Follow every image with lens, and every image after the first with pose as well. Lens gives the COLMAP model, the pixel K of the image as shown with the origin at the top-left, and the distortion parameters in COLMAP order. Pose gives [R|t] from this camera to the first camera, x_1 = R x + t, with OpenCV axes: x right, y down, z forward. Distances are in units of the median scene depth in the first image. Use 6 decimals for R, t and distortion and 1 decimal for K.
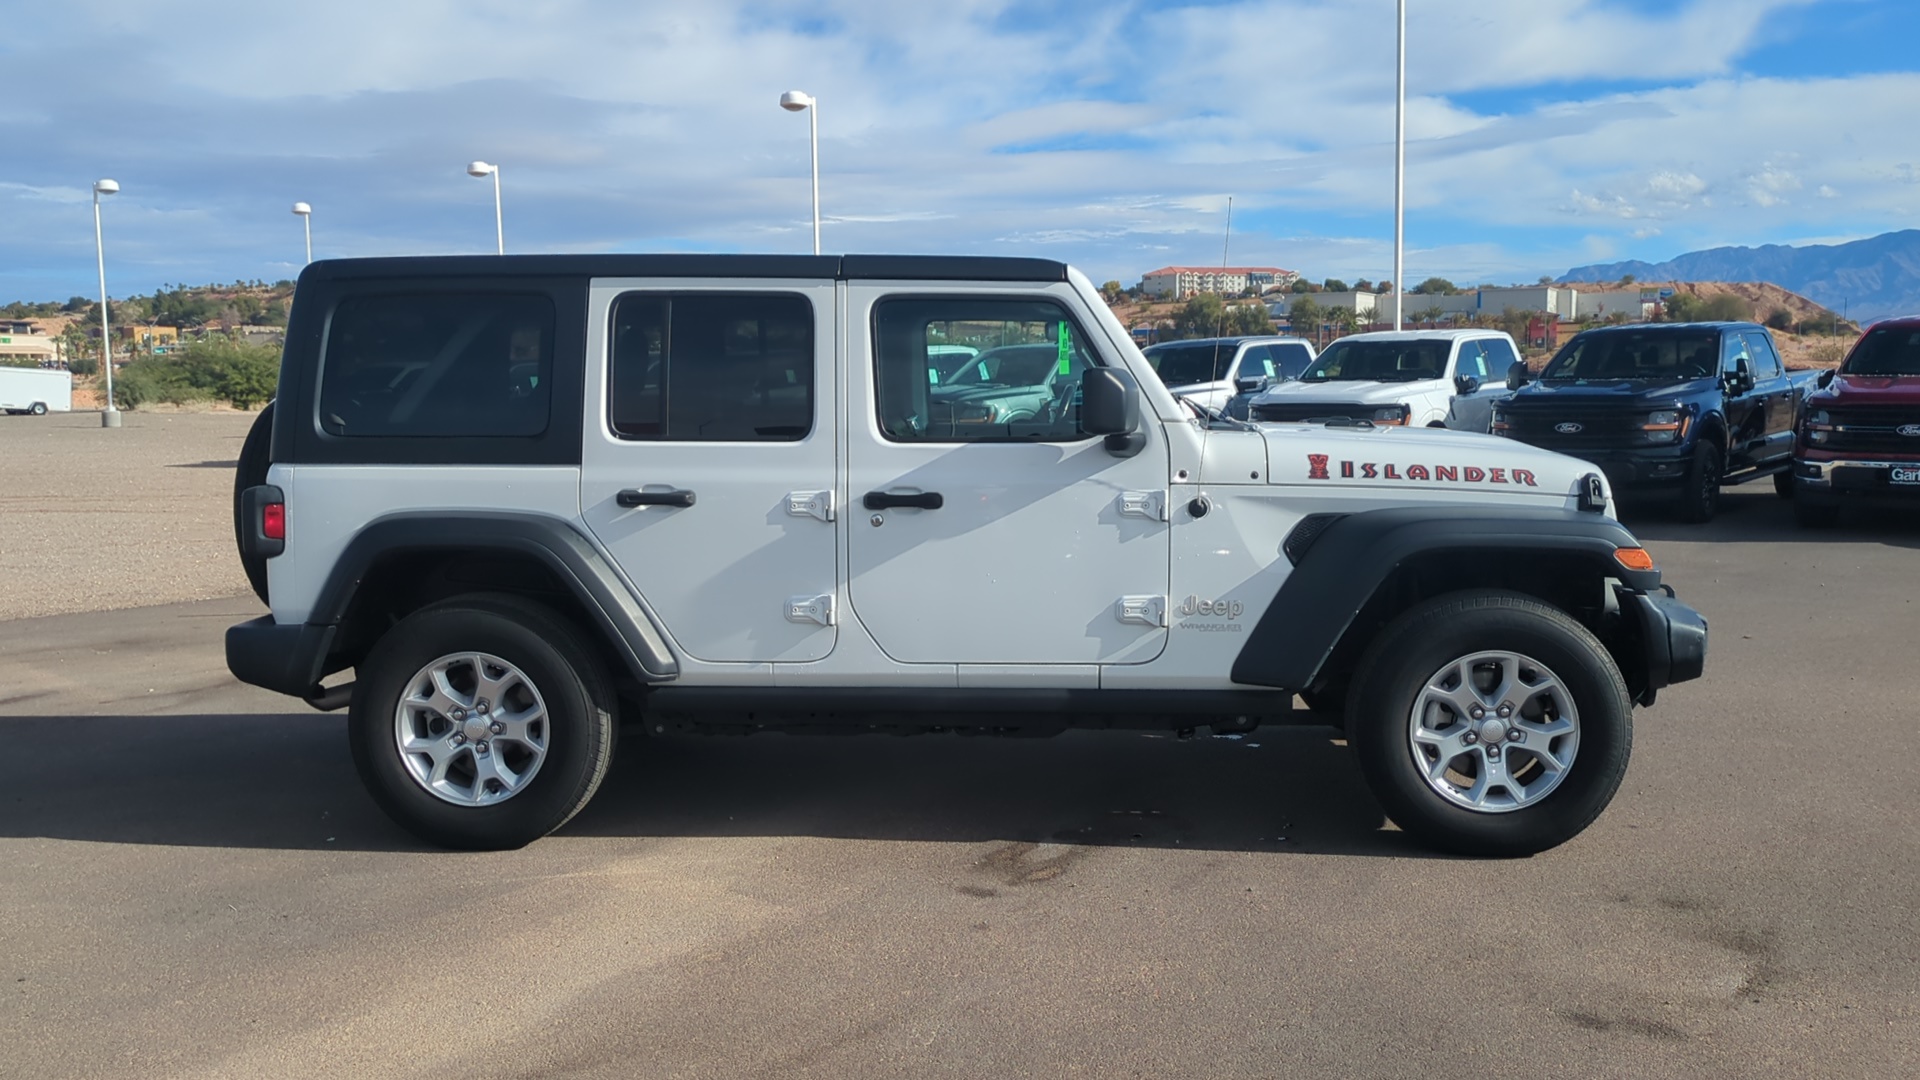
lens RADIAL K [[1636.6, 0, 954.6], [0, 1636.6, 534.7], [0, 0, 1]] dist [0.068118, -0.056339]
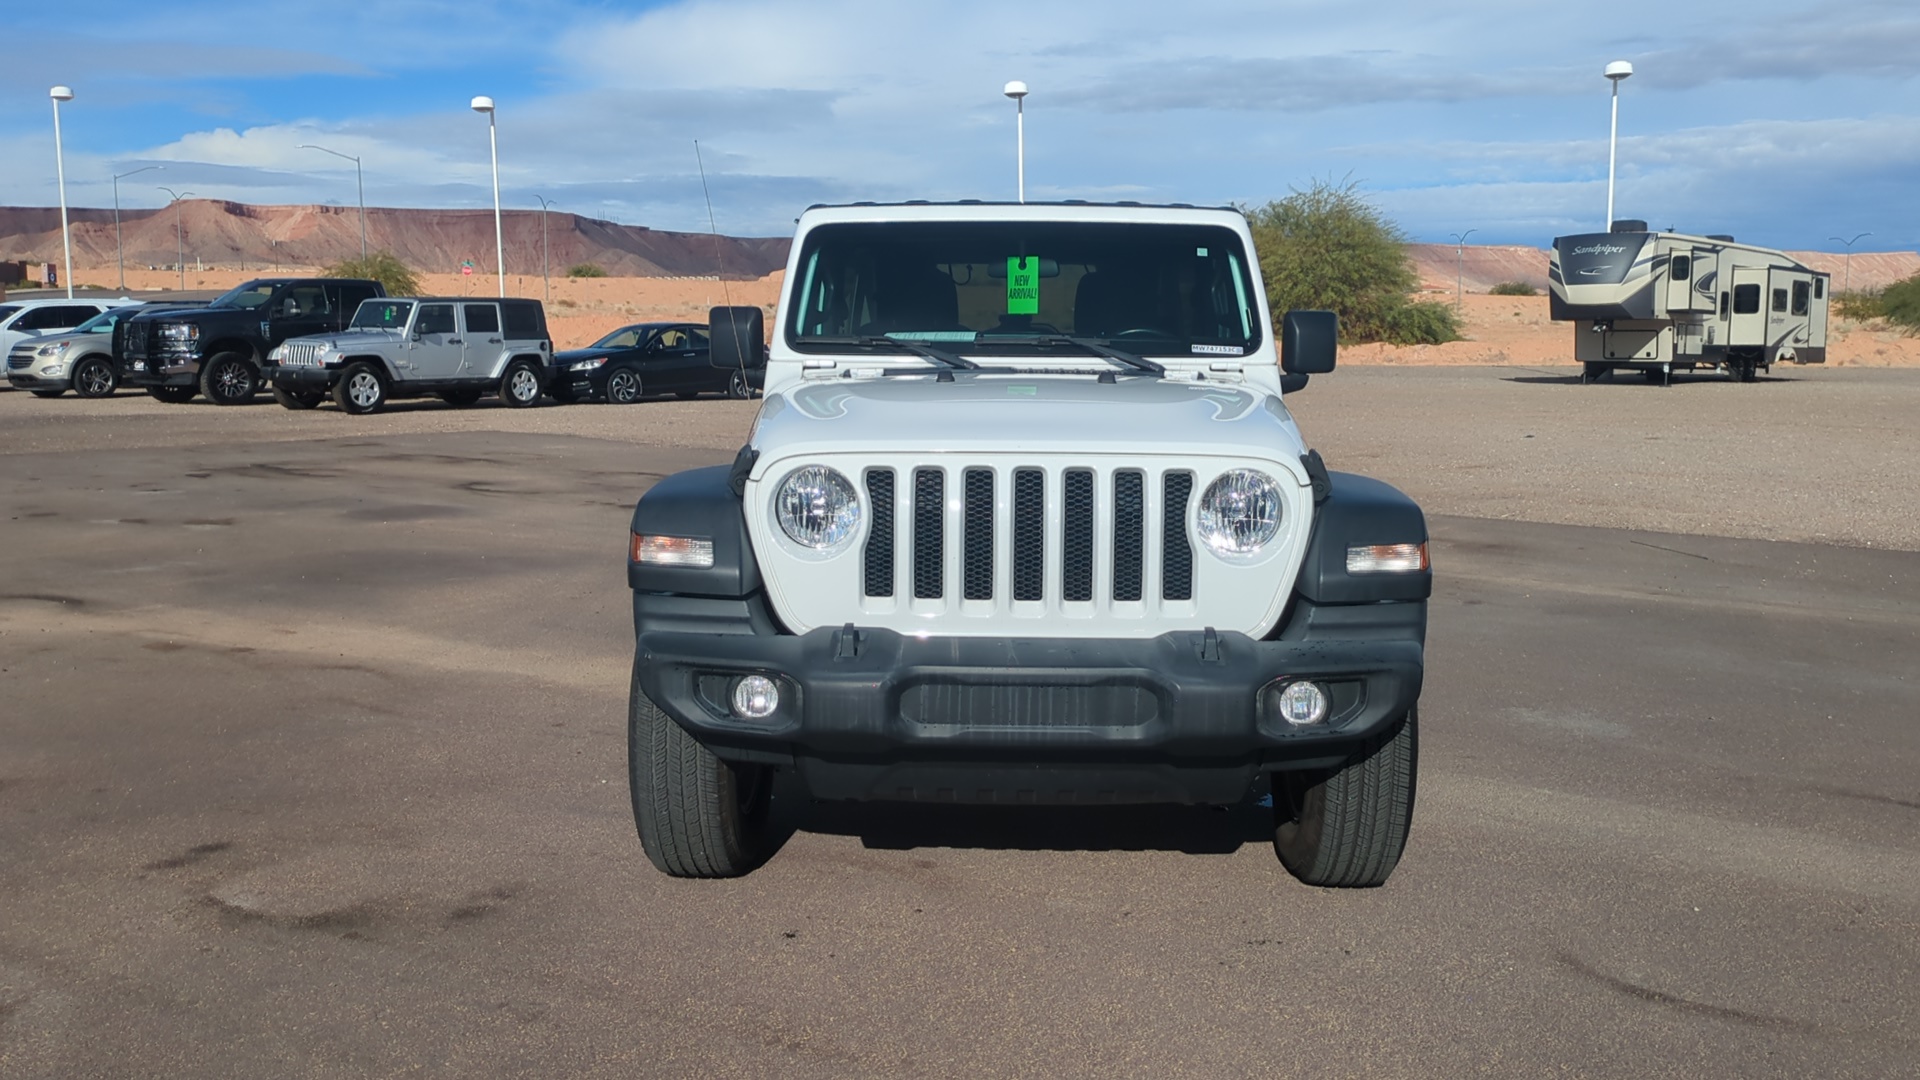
lens RADIAL K [[1638.0, 0, 980.5], [0, 1638.0, 538.2], [0, 0, 1]] dist [0.058299, -0.077458]
pose [[0.056046, 0.136842, -0.989006, 1.165894], [-0.098031, 0.986531, 0.130944, -0.106808], [0.993604, 0.089615, 0.068706, 1.071909]]
